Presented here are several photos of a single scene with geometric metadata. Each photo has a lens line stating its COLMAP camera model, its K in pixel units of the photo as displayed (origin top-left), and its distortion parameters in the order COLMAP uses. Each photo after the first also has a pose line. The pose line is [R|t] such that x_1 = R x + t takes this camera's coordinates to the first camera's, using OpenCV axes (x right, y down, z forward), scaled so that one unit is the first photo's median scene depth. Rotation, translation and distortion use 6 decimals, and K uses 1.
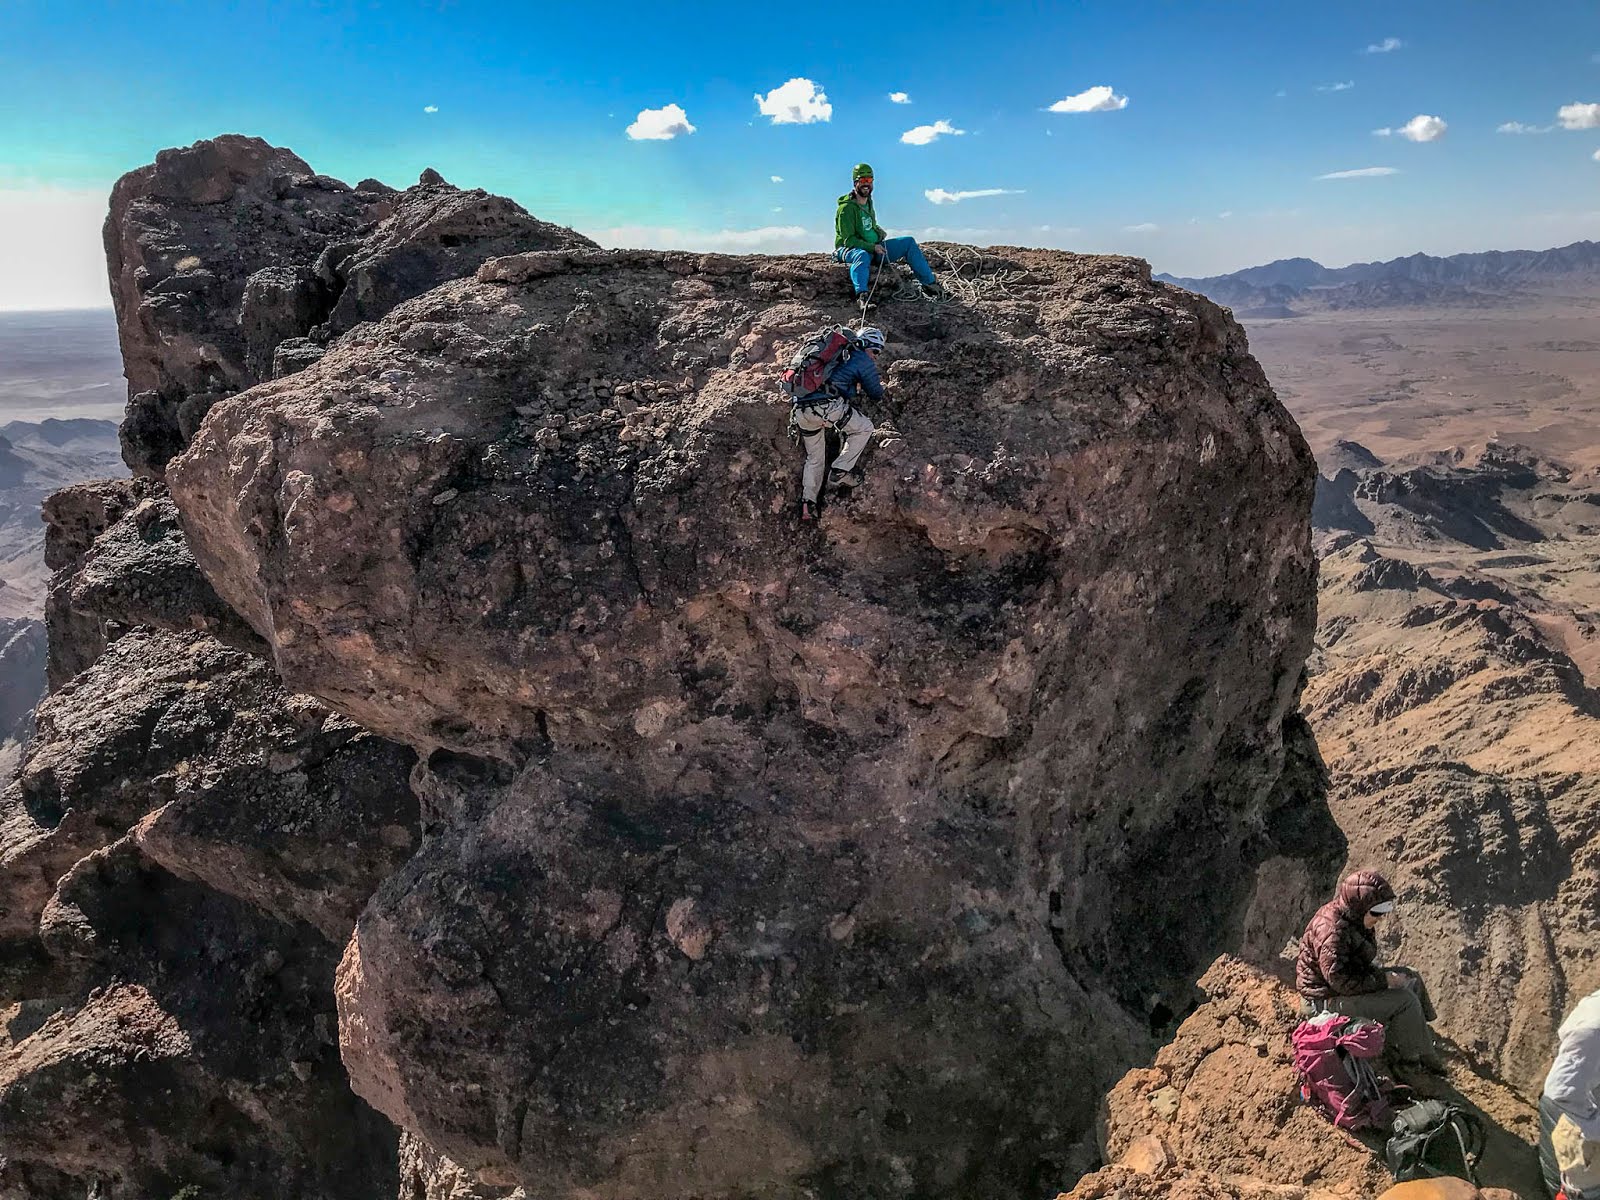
lens RADIAL K [[1286.0, 0, 799.5], [0, 1286.0, 634.0], [0, 0, 1]] dist [0.004534, 0.001834]
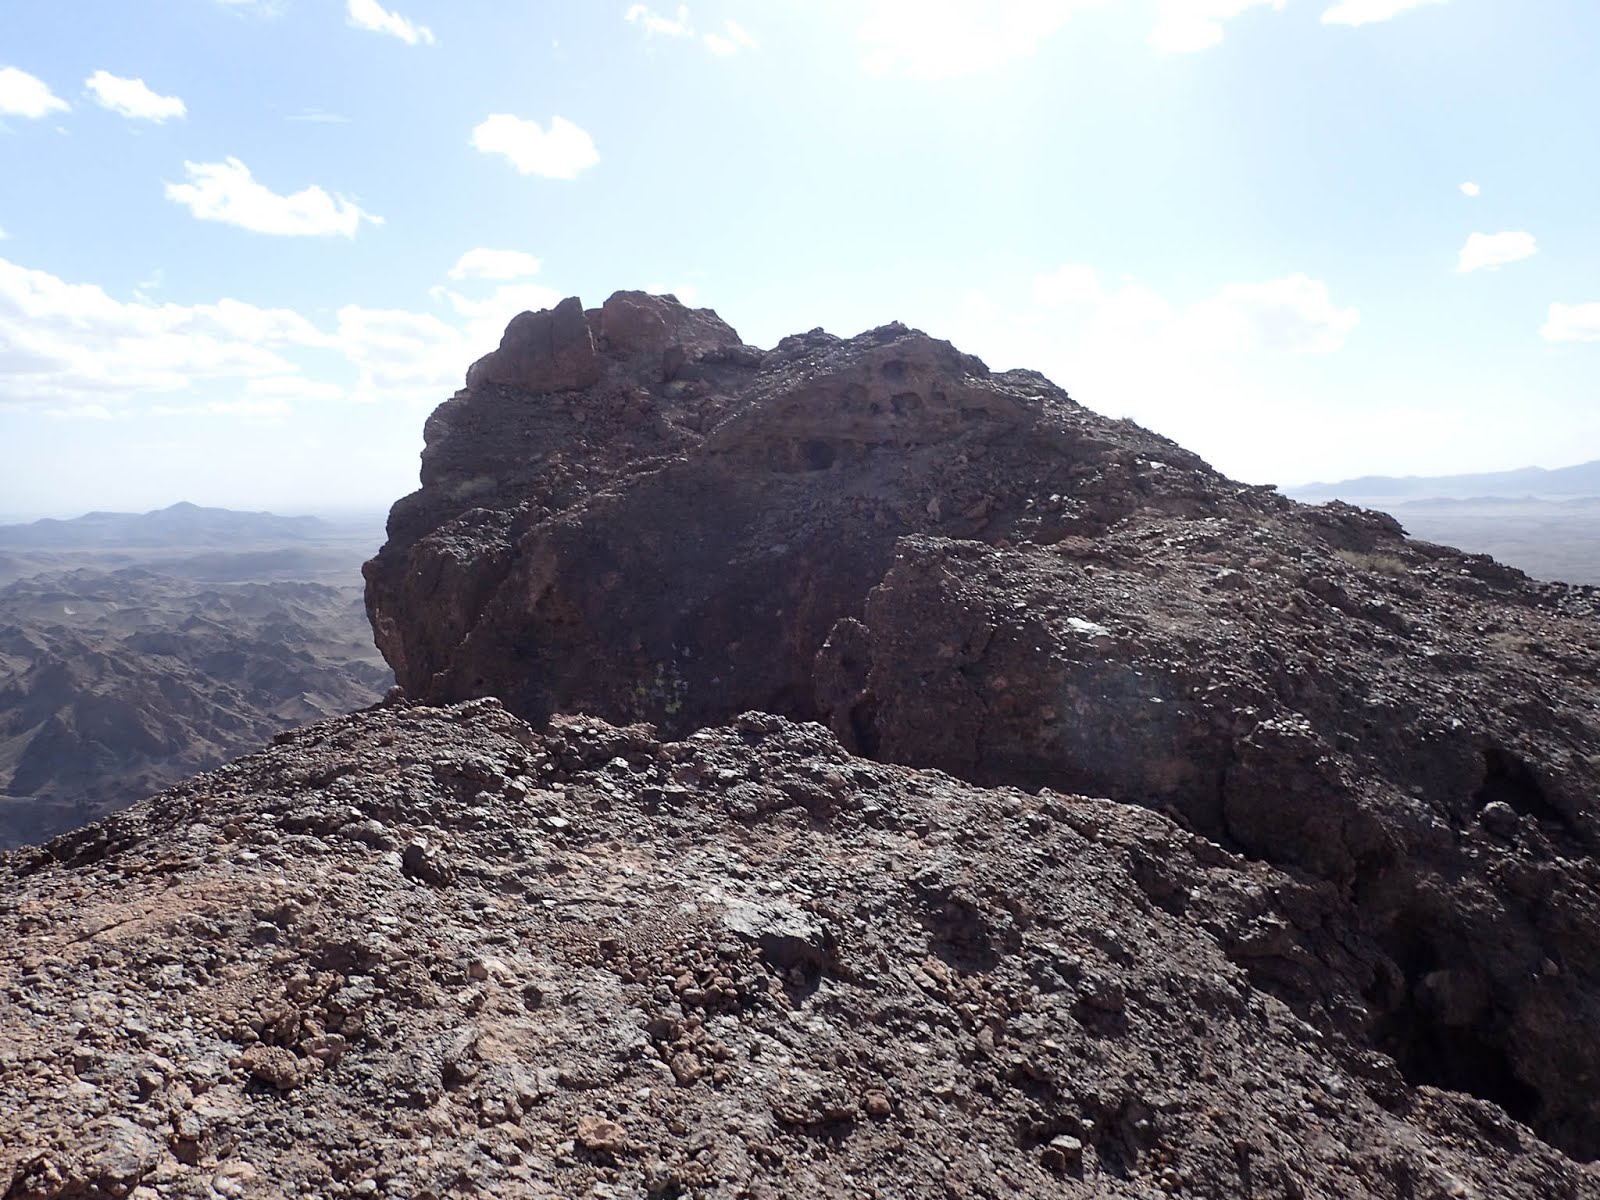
lens RADIAL K [[1286.0, 0, 799.5], [0, 1286.0, 634.0], [0, 0, 1]] dist [0.004534, 0.001834]
pose [[0.906280, 0.055155, -0.419064, -0.588517], [-0.114502, 0.986414, -0.117797, -1.104819], [0.406874, 0.154741, 0.900283, 3.528429]]
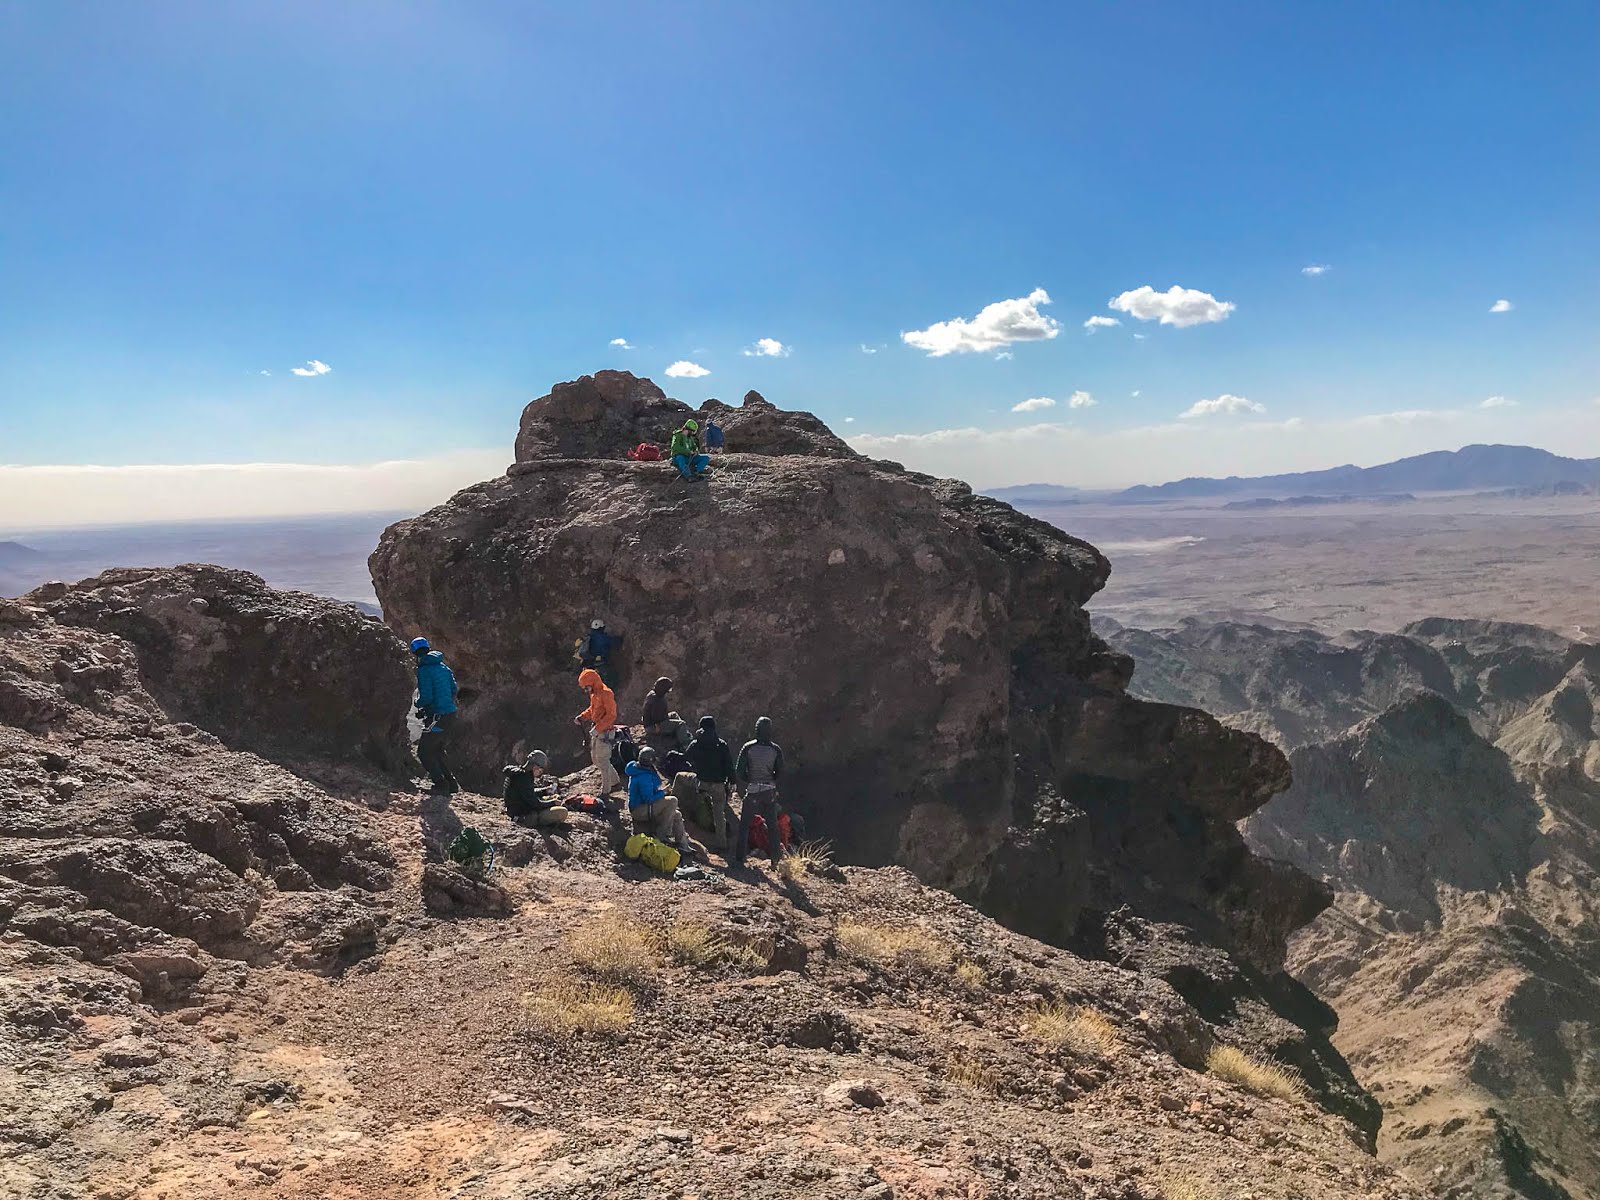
lens RADIAL K [[1286.0, 0, 799.5], [0, 1286.0, 634.0], [0, 0, 1]] dist [0.004534, 0.001834]
pose [[0.956279, 0.028251, -0.291087, 0.921619], [-0.070816, 0.988072, -0.136746, 0.265482], [0.283752, 0.151381, 0.946873, -0.915663]]
